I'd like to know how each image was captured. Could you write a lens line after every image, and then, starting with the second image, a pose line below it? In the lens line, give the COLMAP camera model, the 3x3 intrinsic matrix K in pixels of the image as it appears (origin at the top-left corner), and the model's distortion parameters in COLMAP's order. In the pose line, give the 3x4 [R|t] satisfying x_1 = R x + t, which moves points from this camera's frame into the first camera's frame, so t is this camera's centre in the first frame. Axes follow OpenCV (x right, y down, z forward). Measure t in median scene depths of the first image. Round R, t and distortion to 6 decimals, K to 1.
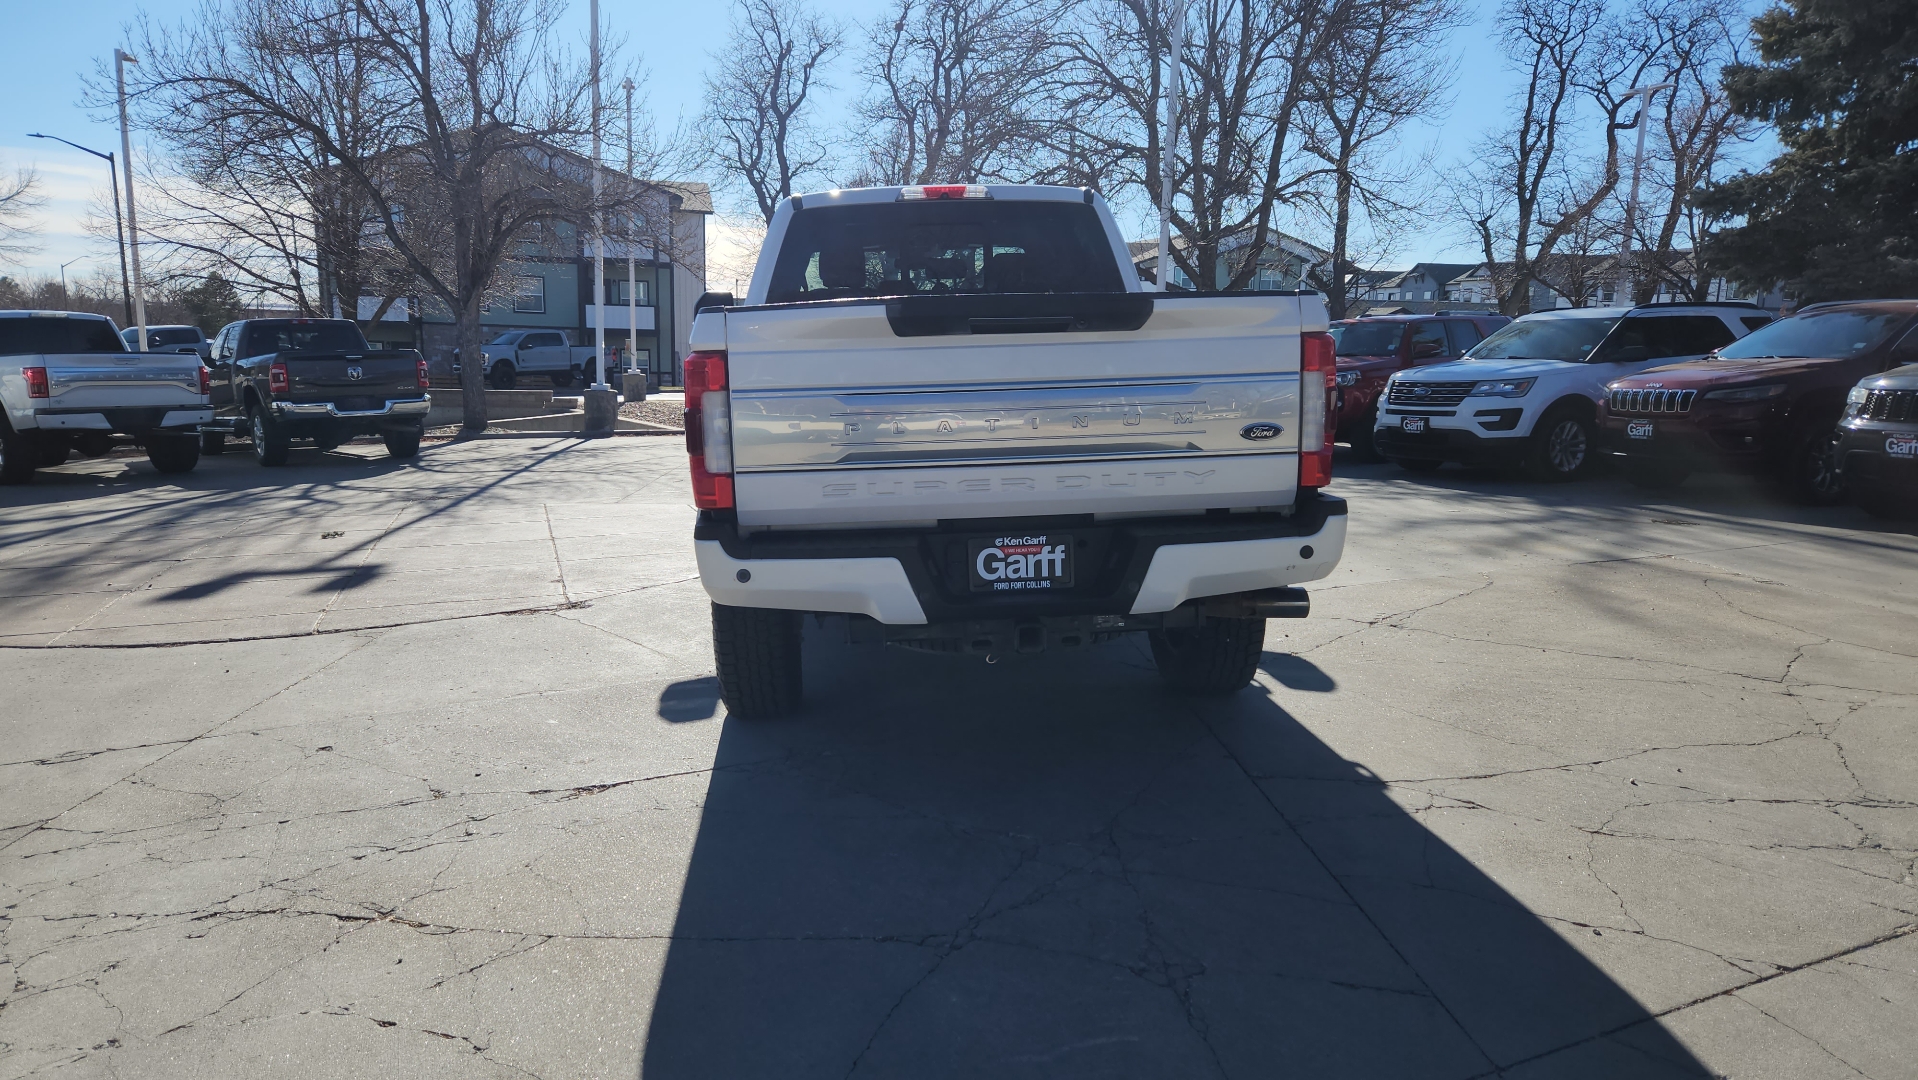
lens RADIAL K [[1278.4, 0, 919.7], [0, 1278.4, 558.4], [0, 0, 1]] dist [0.070516, -0.051757]
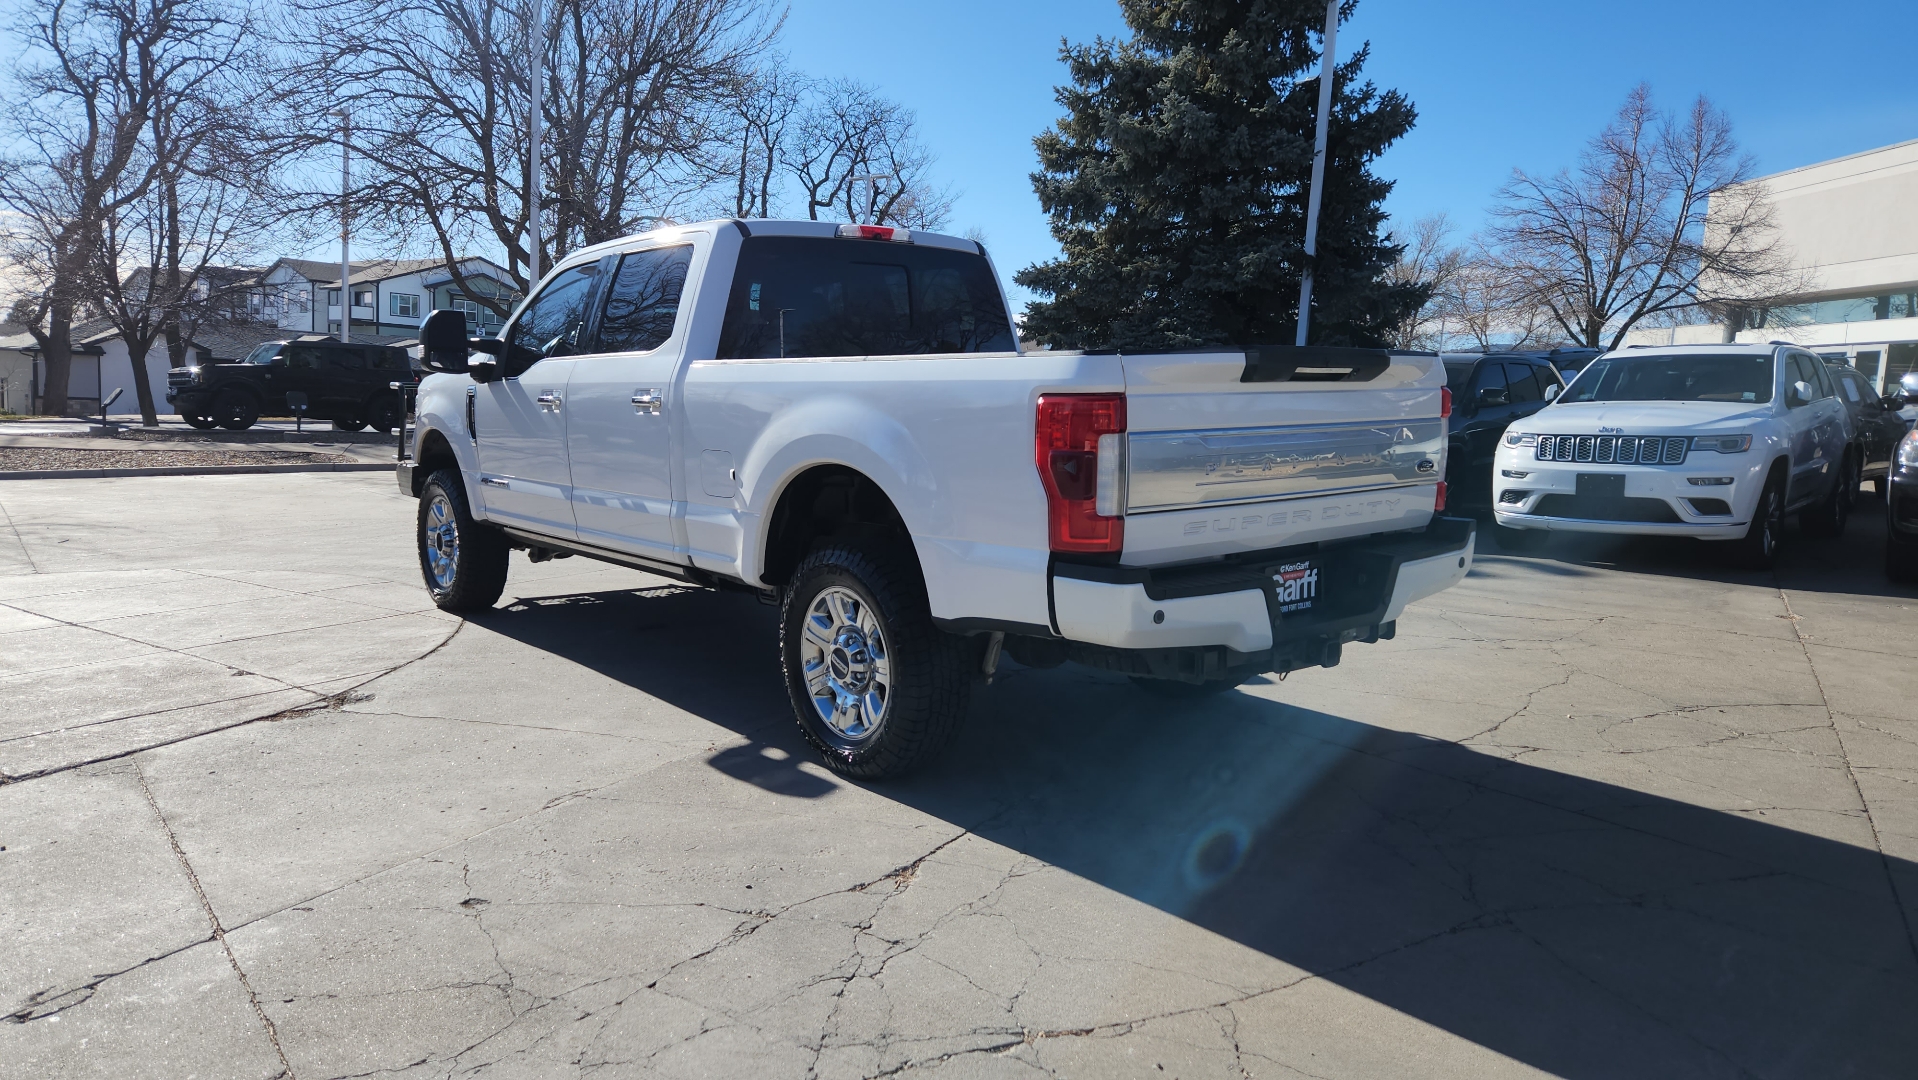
lens RADIAL K [[1278.4, 0, 928.8], [0, 1278.4, 544.7], [0, 0, 1]] dist [0.070516, -0.051757]
pose [[0.817382, -0.049392, 0.573975, -0.286587], [0.070889, 0.997370, -0.015125, -0.013510], [-0.571718, 0.053052, 0.818733, 0.093309]]
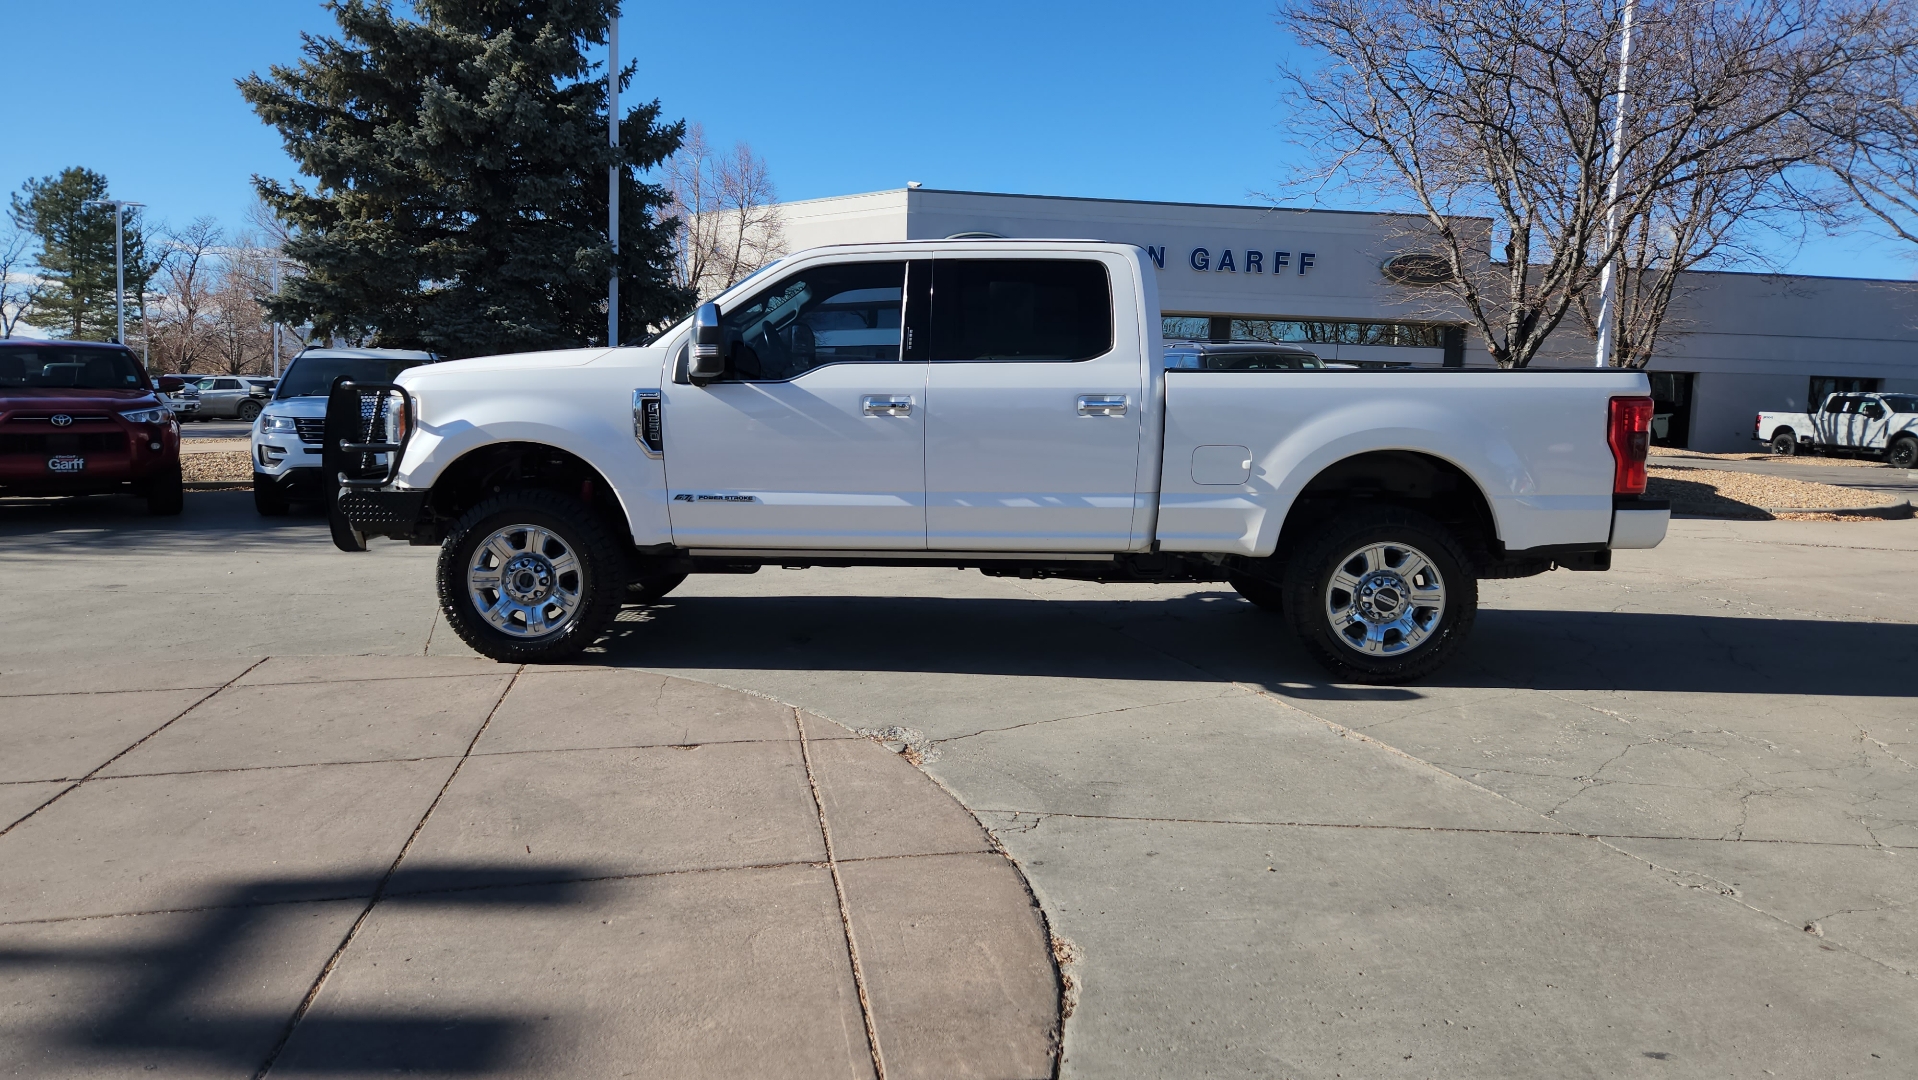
lens RADIAL K [[1277.0, 0, 935.1], [0, 1277.0, 539.1], [0, 0, 1]] dist [0.073692, -0.057719]
pose [[0.095727, -0.104986, 0.989856, -0.647370], [0.144845, 0.985307, 0.090496, -0.089228], [-0.984813, 0.134713, 0.109527, 0.587730]]
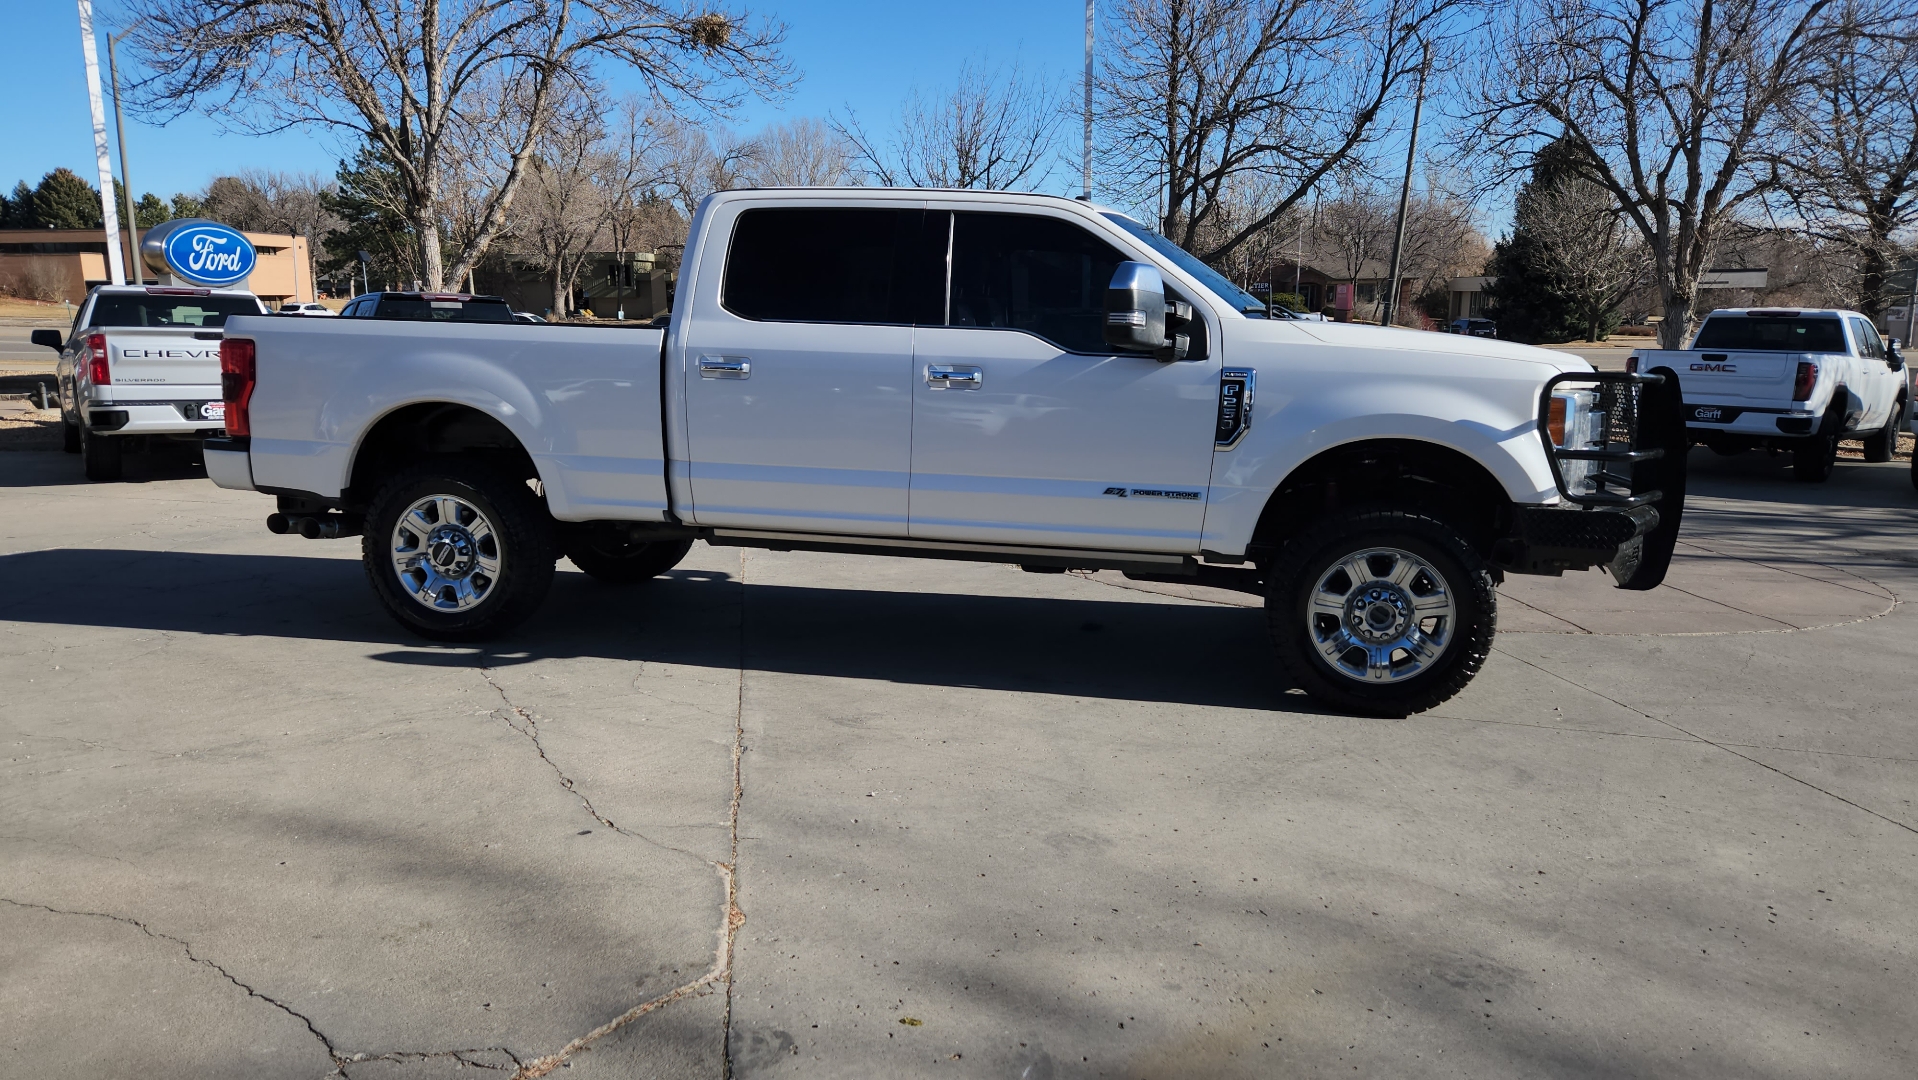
lens RADIAL K [[1279.4, 0, 936.9], [0, 1279.4, 556.8], [0, 0, 1]] dist [0.067327, -0.047255]
pose [[-0.272507, 0.173719, -0.946341, 0.578278], [-0.167420, 0.959999, 0.224436, -0.149270], [0.947476, 0.219597, -0.232522, 0.795933]]
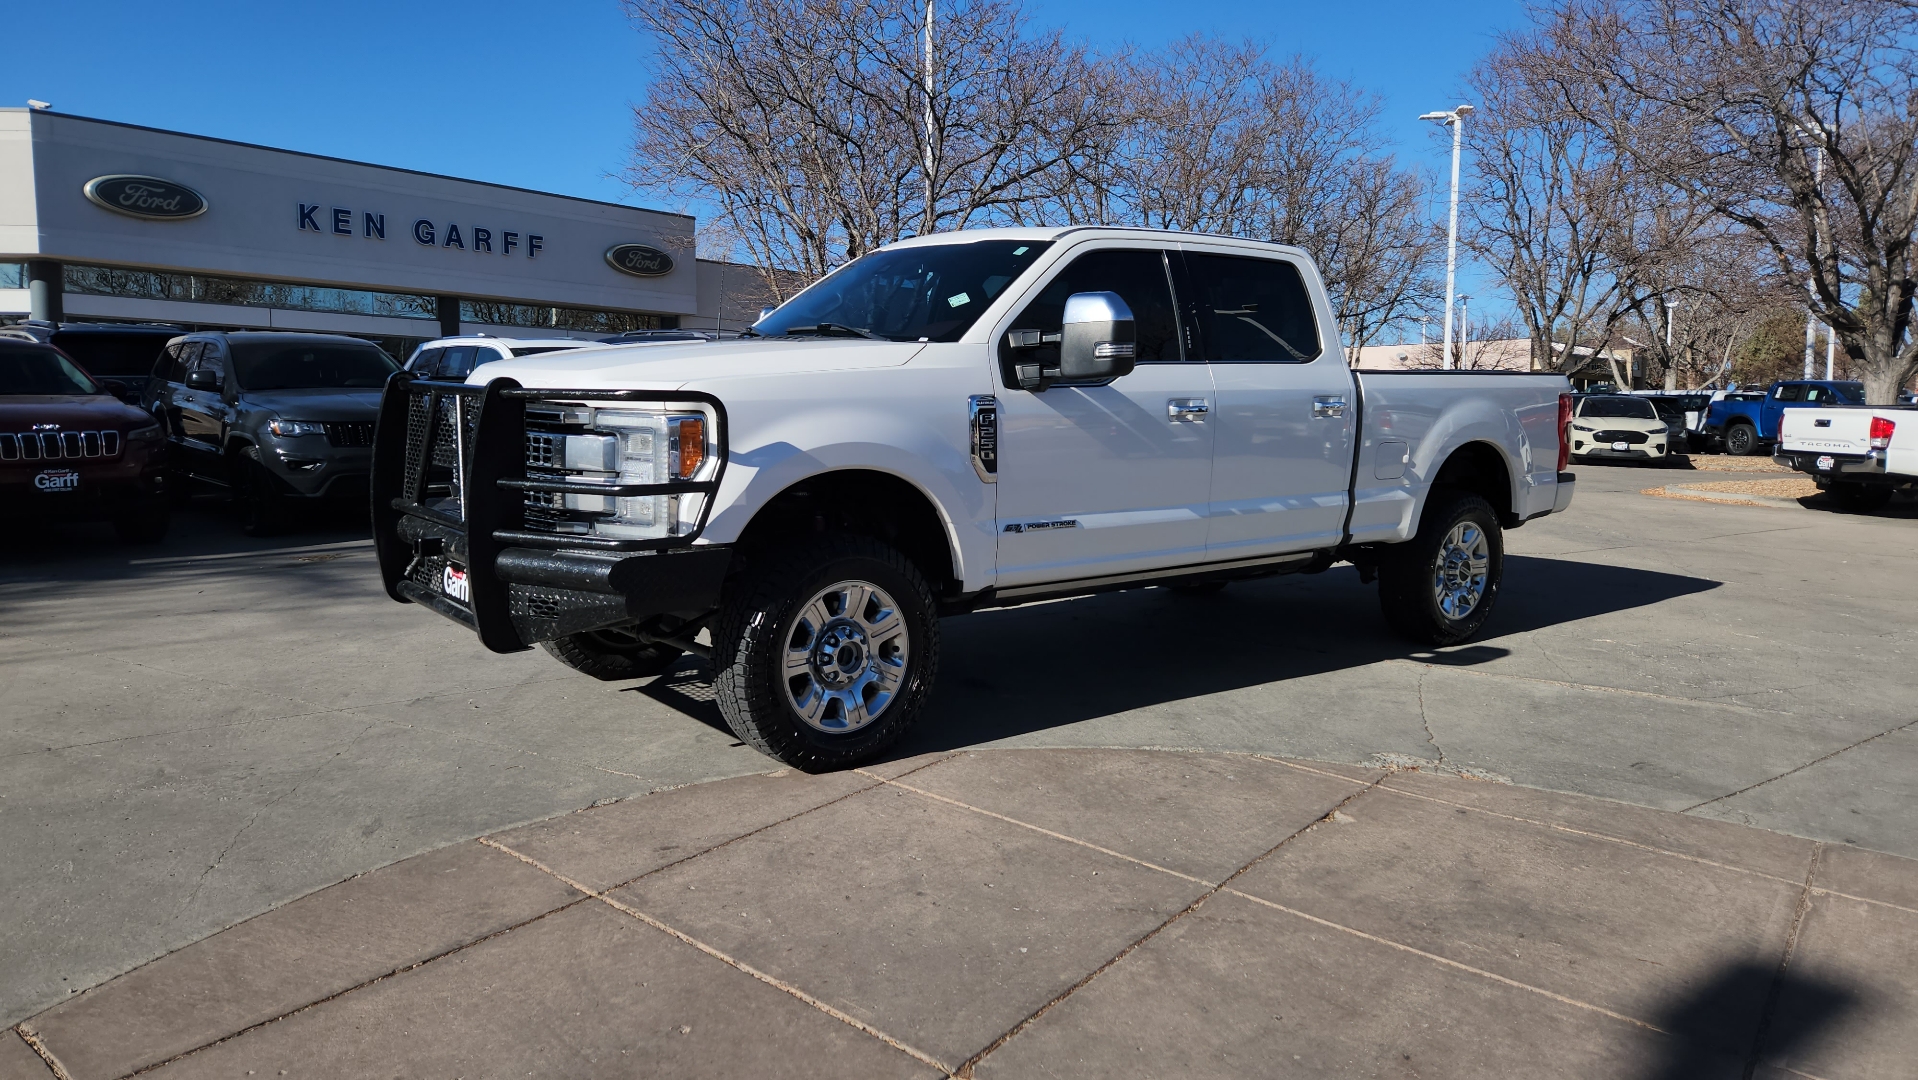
lens RADIAL K [[1277.0, 0, 927.0], [0, 1277.0, 532.4], [0, 0, 1]] dist [0.073692, -0.057719]
pose [[-0.563846, -0.091929, 0.820748, -0.453702], [0.124702, 0.972915, 0.194641, -0.163940], [-0.816411, 0.212097, -0.537110, 1.029984]]
